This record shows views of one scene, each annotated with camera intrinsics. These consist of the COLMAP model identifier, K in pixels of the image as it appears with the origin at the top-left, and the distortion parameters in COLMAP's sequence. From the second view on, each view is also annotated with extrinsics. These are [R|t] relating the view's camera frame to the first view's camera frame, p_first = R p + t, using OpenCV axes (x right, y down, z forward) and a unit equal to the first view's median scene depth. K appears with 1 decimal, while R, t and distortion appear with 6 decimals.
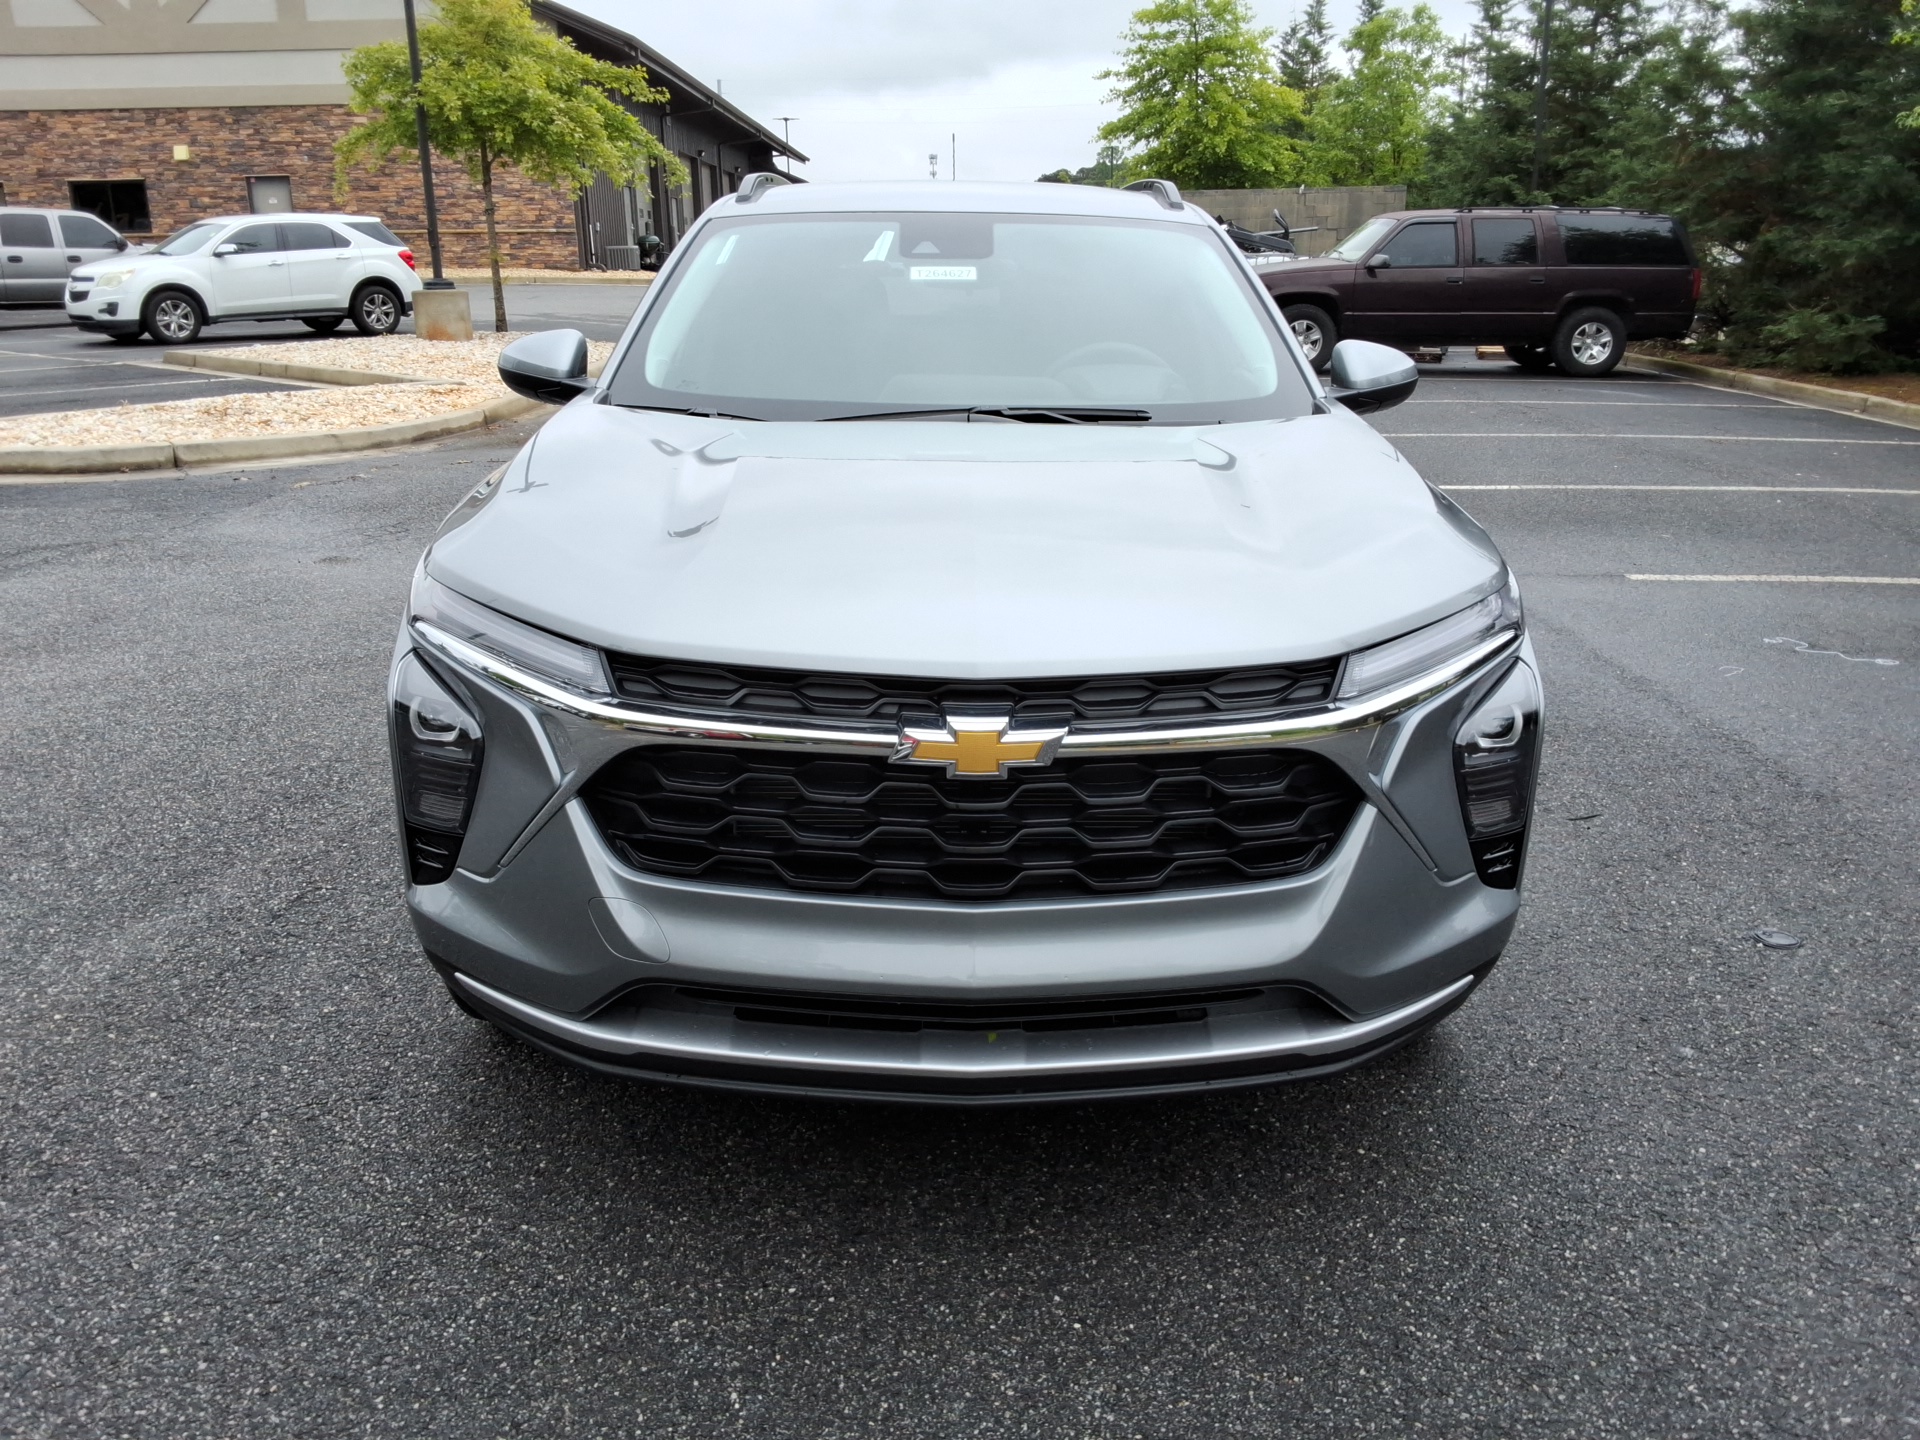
lens RADIAL K [[1543.9, 0, 975.8], [0, 1543.9, 714.9], [0, 0, 1]] dist [0.105338, -0.159603]
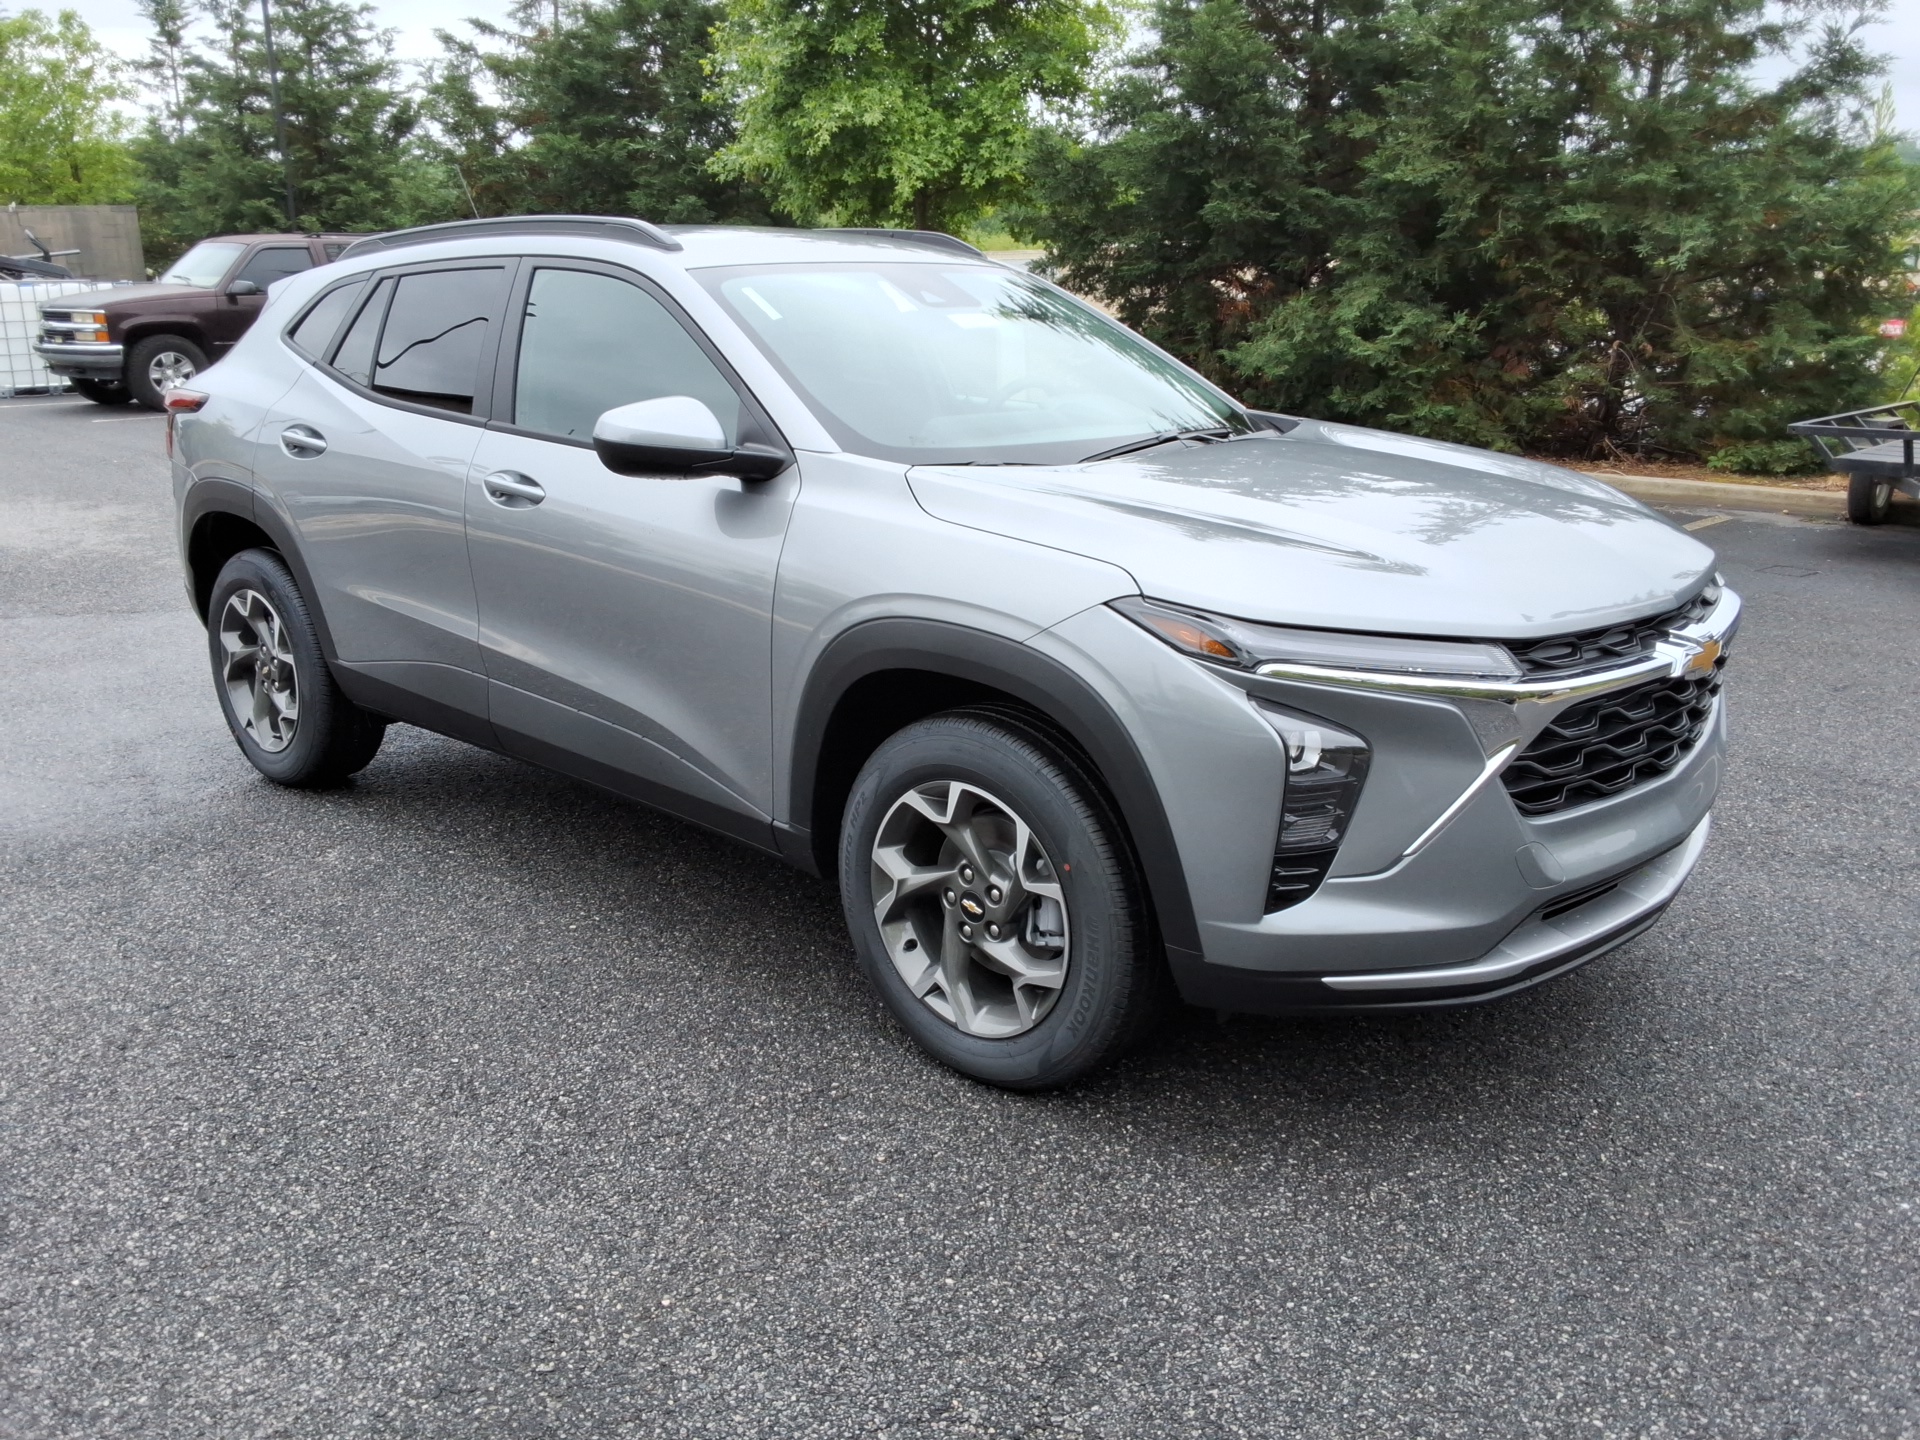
lens RADIAL K [[1543.9, 0, 965.3], [0, 1543.9, 716.2], [0, 0, 1]] dist [0.105338, -0.159603]
pose [[0.671022, -0.208913, 0.711396, -0.173488], [0.216804, 0.972833, 0.081189, -0.021592], [-0.709031, 0.099754, 0.698086, 0.057626]]
